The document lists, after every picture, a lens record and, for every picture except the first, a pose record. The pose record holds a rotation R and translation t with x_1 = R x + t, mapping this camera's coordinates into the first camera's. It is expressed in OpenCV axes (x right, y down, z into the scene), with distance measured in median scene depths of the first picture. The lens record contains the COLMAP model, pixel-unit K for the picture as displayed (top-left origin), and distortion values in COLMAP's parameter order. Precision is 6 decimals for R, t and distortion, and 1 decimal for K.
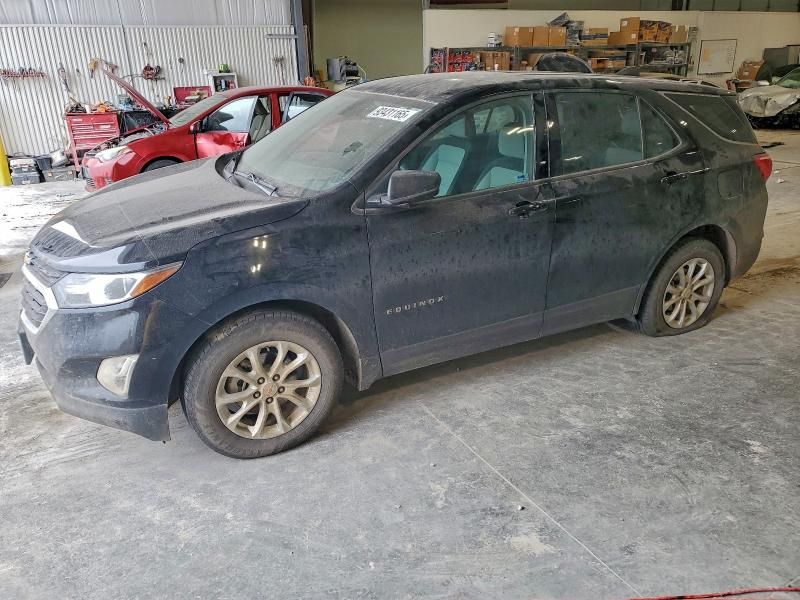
lens RADIAL K [[627.9, 0, 395.2], [0, 627.9, 297.1], [0, 0, 1]] dist [0.012293, 0.011971]
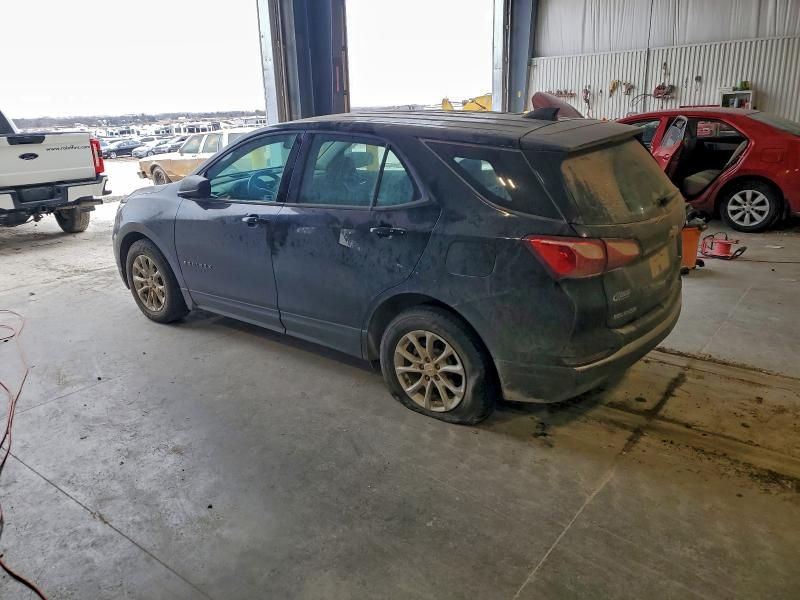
lens RADIAL K [[624.6, 0, 400.0], [0, 624.6, 300.0], [0, 0, 1]] dist [0.009945, -0.006532]
pose [[0.375971, 0.291118, -0.879714, 0.796682], [-0.291563, 0.938313, 0.185902, -0.166108], [0.879566, 0.186599, 0.437657, 0.385555]]
